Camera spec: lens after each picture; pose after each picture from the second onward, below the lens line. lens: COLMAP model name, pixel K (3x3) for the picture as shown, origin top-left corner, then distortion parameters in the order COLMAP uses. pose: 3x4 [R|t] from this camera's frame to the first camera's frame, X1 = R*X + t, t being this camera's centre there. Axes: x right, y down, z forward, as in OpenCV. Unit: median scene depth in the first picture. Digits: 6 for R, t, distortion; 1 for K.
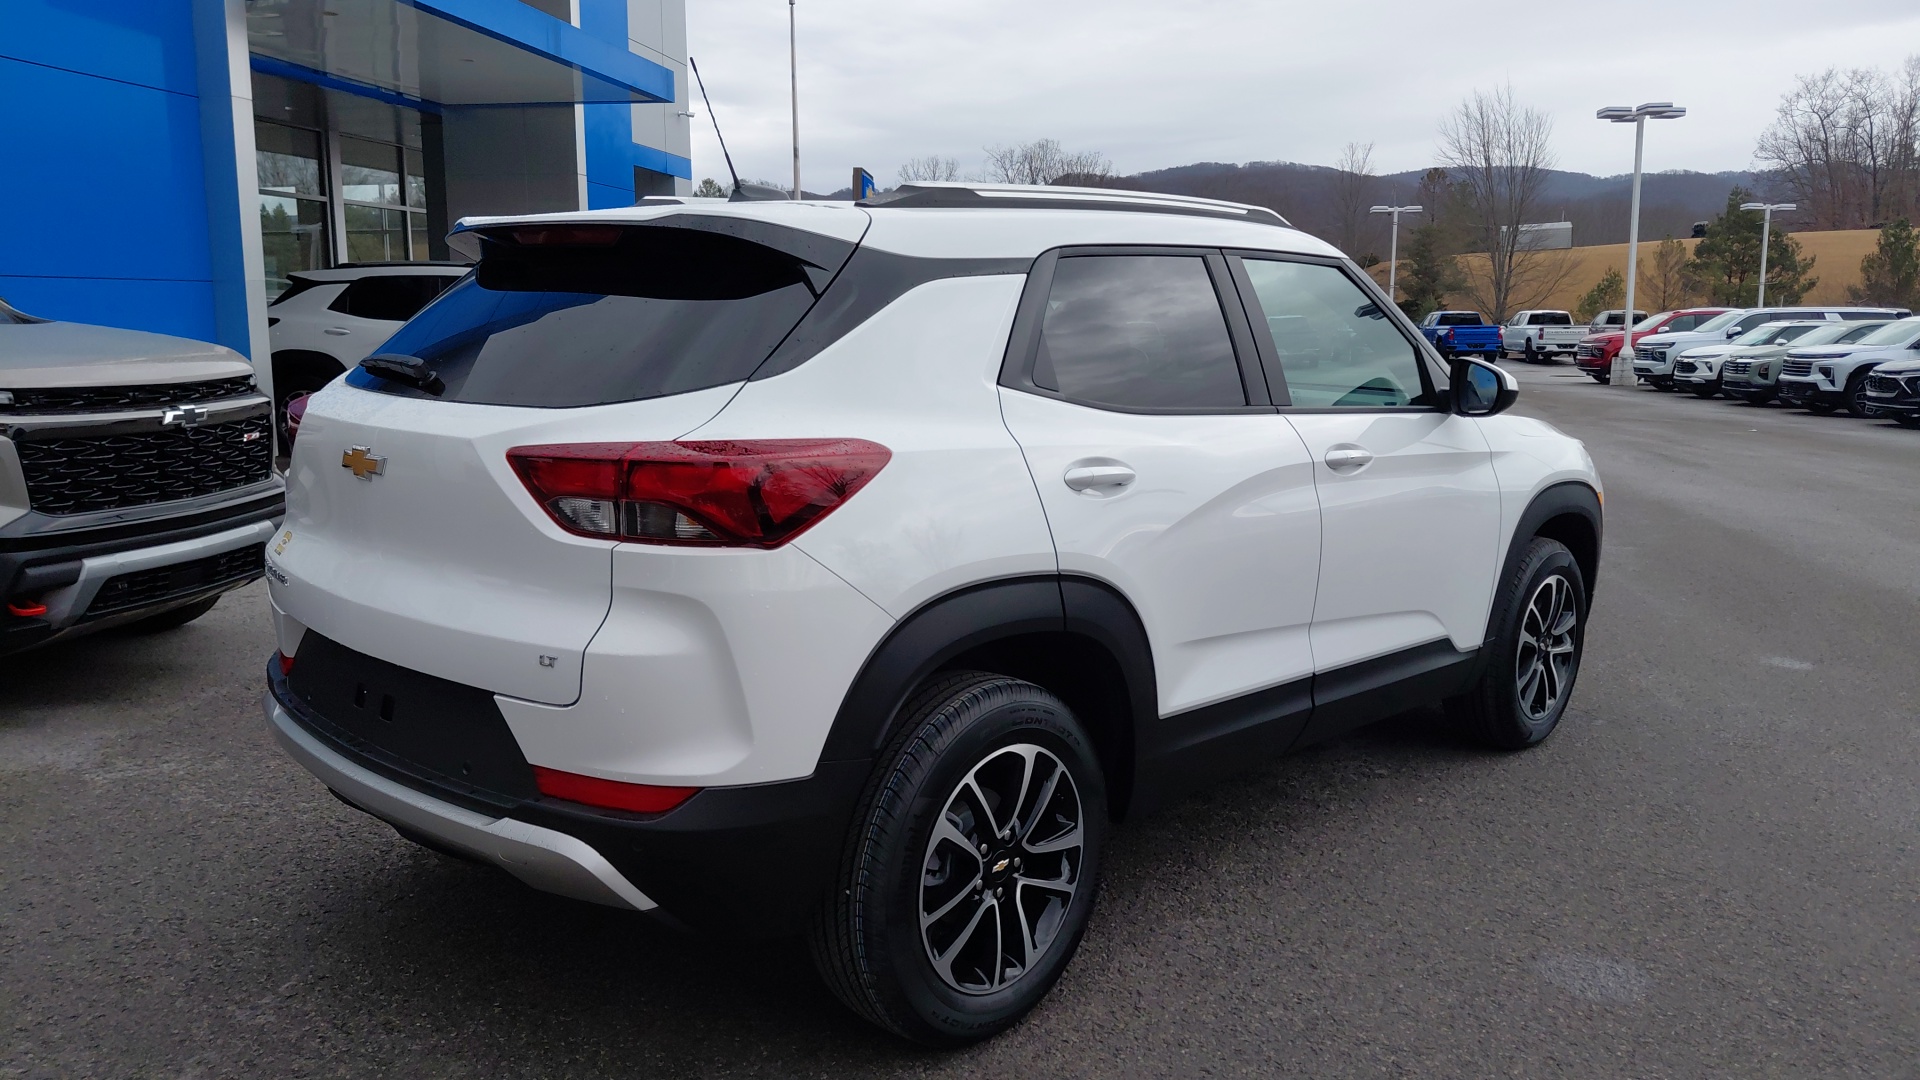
lens RADIAL K [[1425.6, 0, 931.3], [0, 1425.6, 520.8], [0, 0, 1]] dist [0.029083, -0.057244]
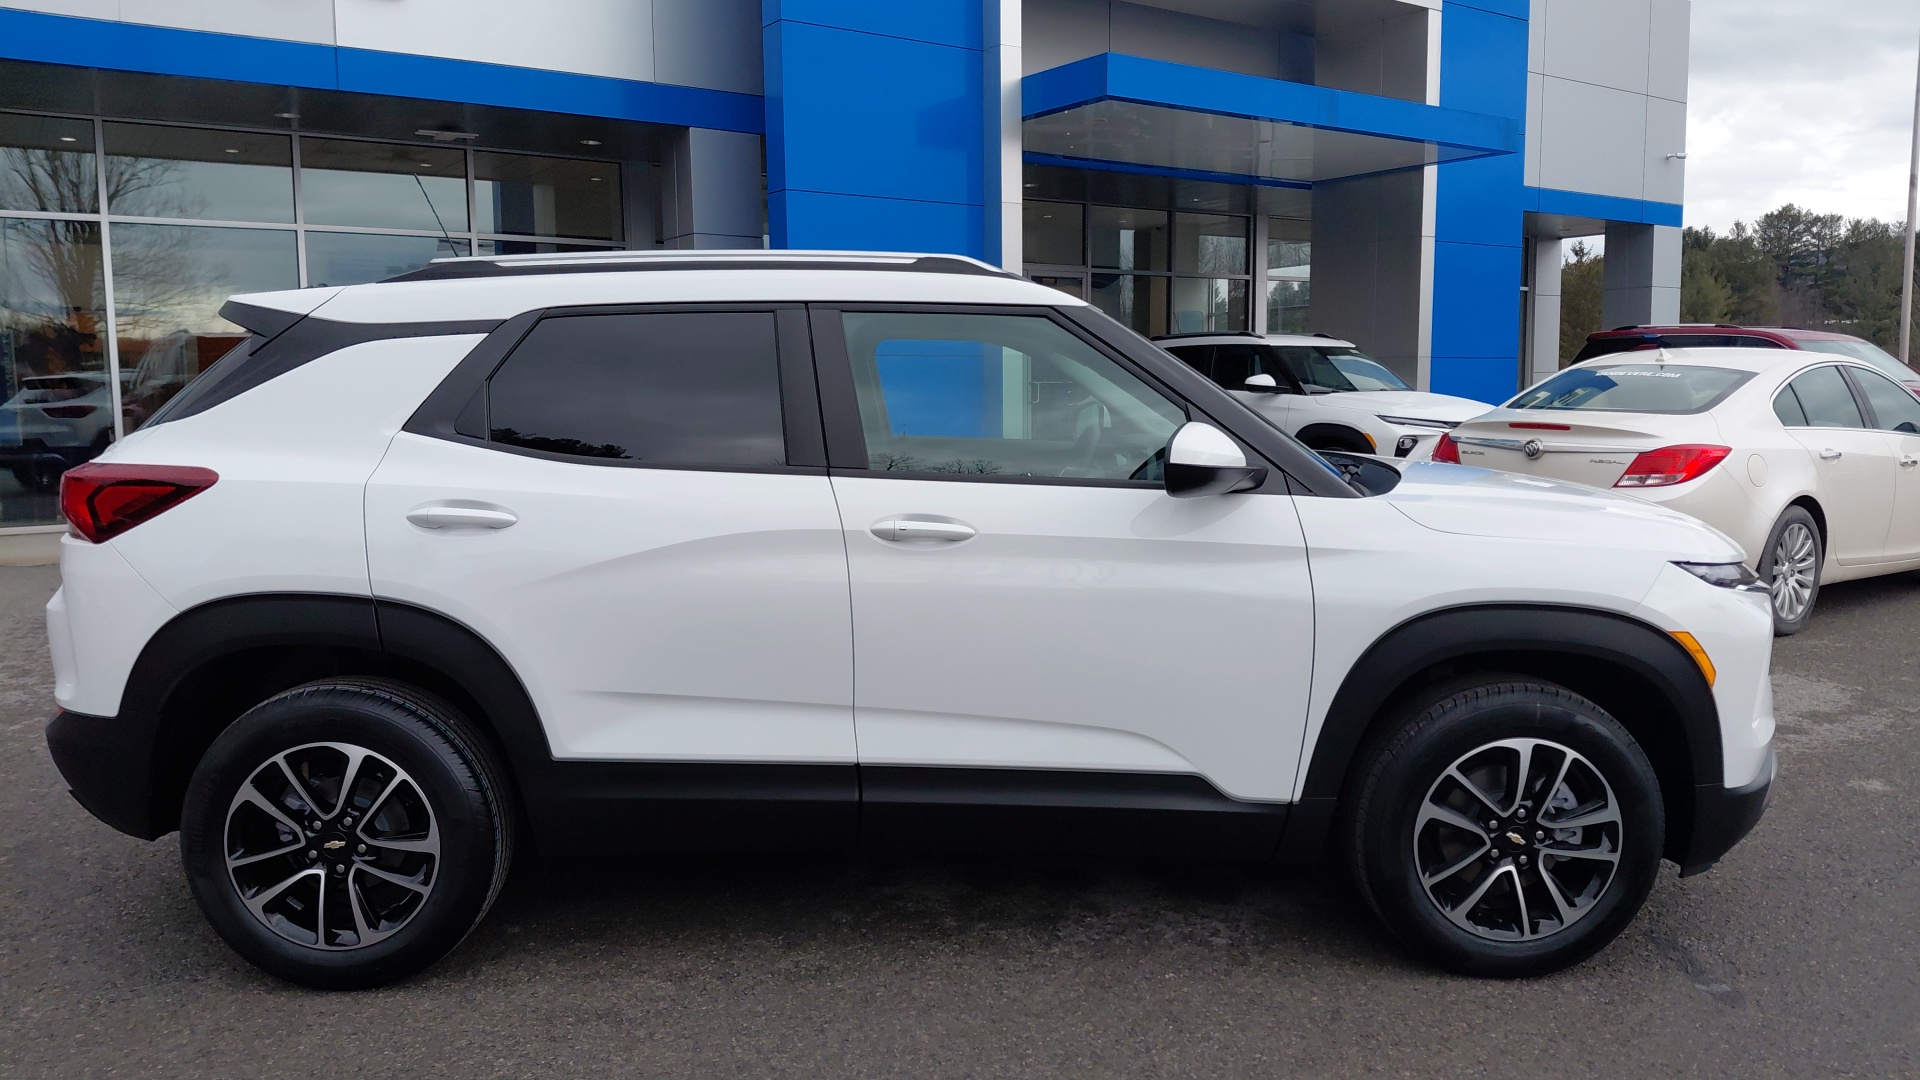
lens RADIAL K [[1425.6, 0, 971.5], [0, 1425.6, 533.4], [0, 0, 1]] dist [0.029083, -0.057244]
pose [[0.709831, 0.066678, -0.701209, 1.159769], [-0.093930, 0.995579, -0.000415, -0.055066], [0.698081, 0.066159, 0.712956, 0.493478]]
